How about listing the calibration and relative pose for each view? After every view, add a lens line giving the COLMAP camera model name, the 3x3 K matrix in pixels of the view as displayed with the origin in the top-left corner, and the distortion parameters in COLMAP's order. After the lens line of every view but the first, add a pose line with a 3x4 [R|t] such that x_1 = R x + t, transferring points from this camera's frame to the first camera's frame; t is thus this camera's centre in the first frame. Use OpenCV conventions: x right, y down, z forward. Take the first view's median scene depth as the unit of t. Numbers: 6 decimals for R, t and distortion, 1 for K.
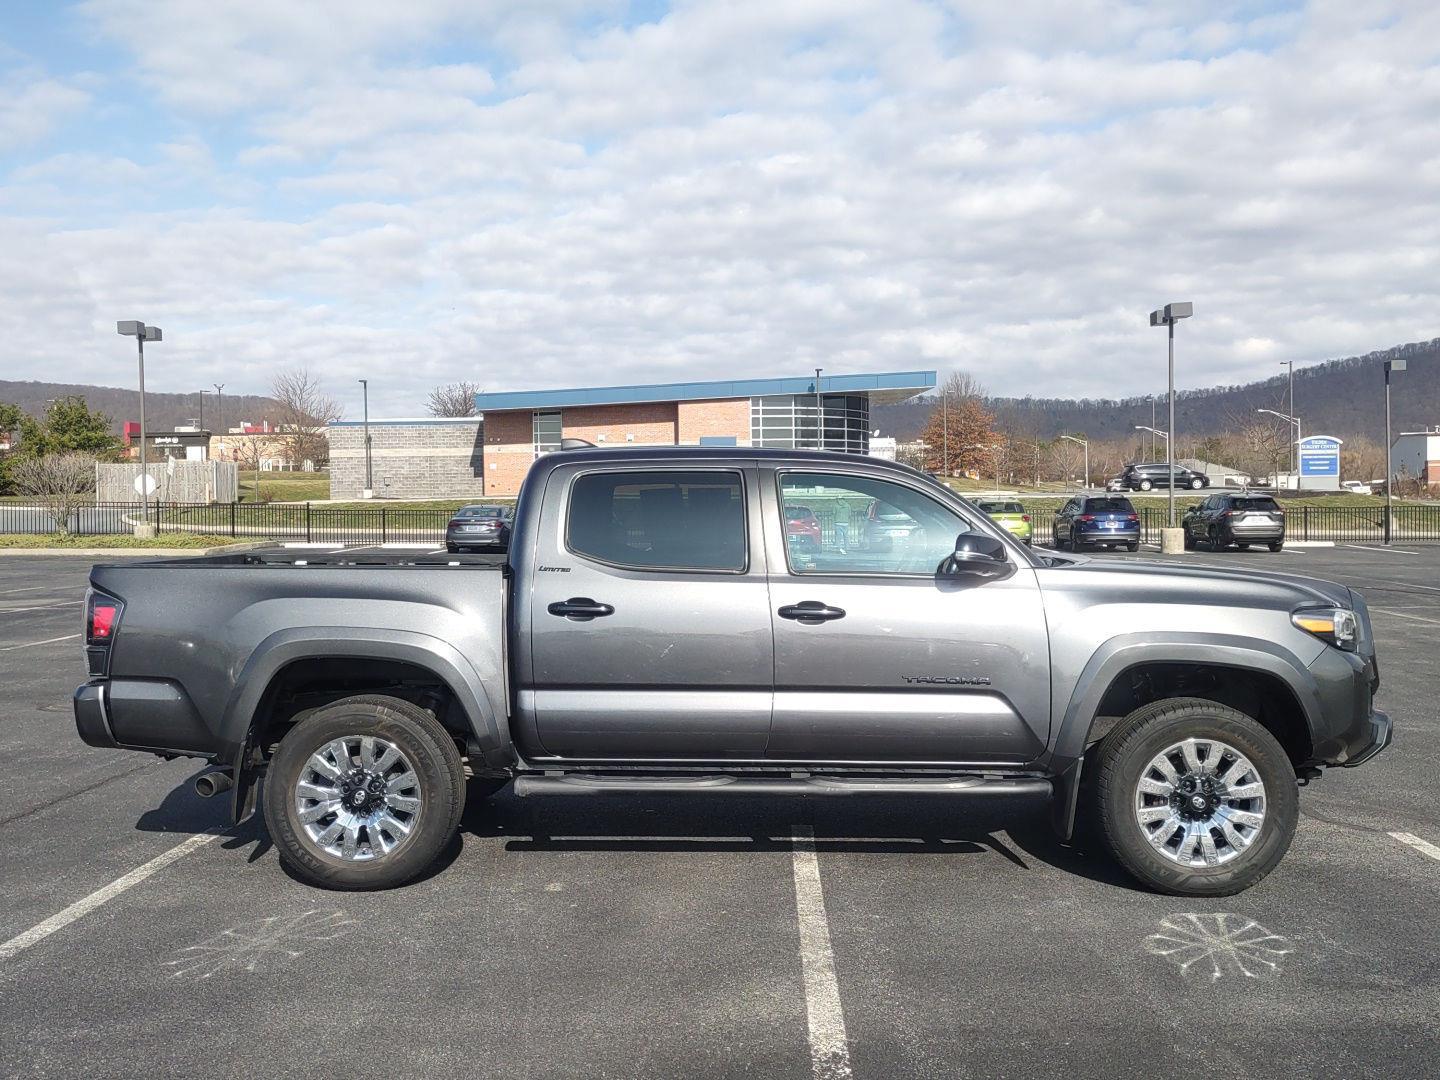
lens RADIAL K [[1412.8, 0, 712.3], [0, 1412.8, 543.7], [0, 0, 1]] dist [0.035843, 0.000000]
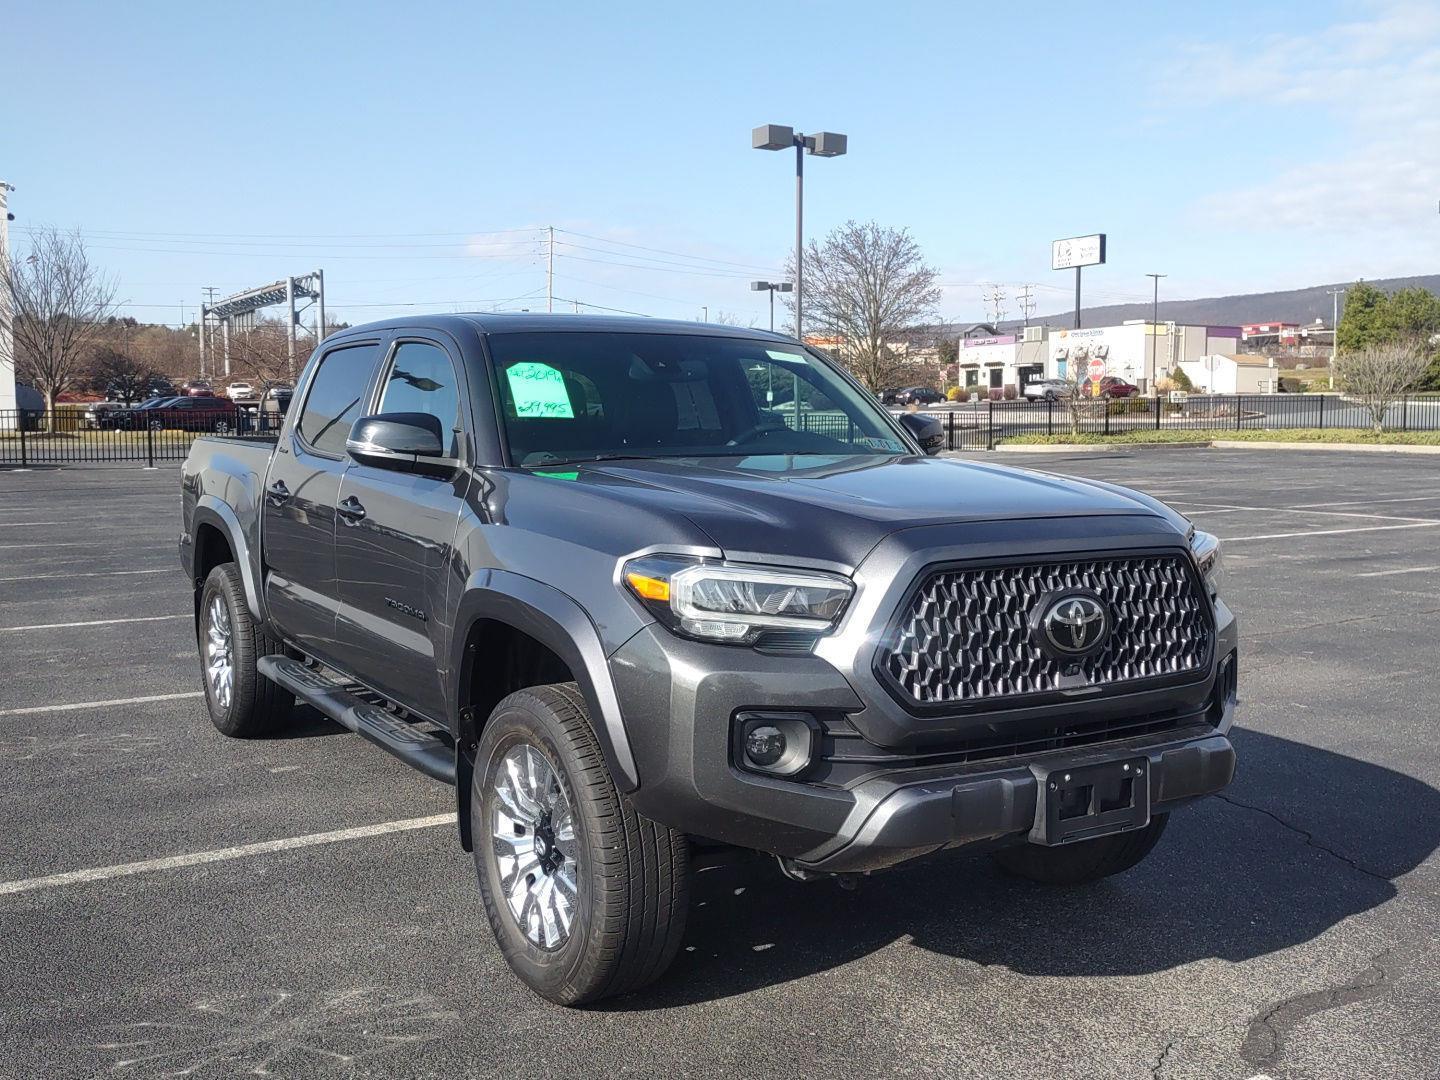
lens RADIAL K [[1412.8, 0, 722.4], [0, 1412.8, 540.0], [0, 0, 1]] dist [0.035843, 0.000000]
pose [[0.554632, 0.079420, -0.828297, 0.954801], [-0.021574, 0.996473, 0.081099, -0.006339], [0.831816, -0.027110, 0.554389, 0.769202]]
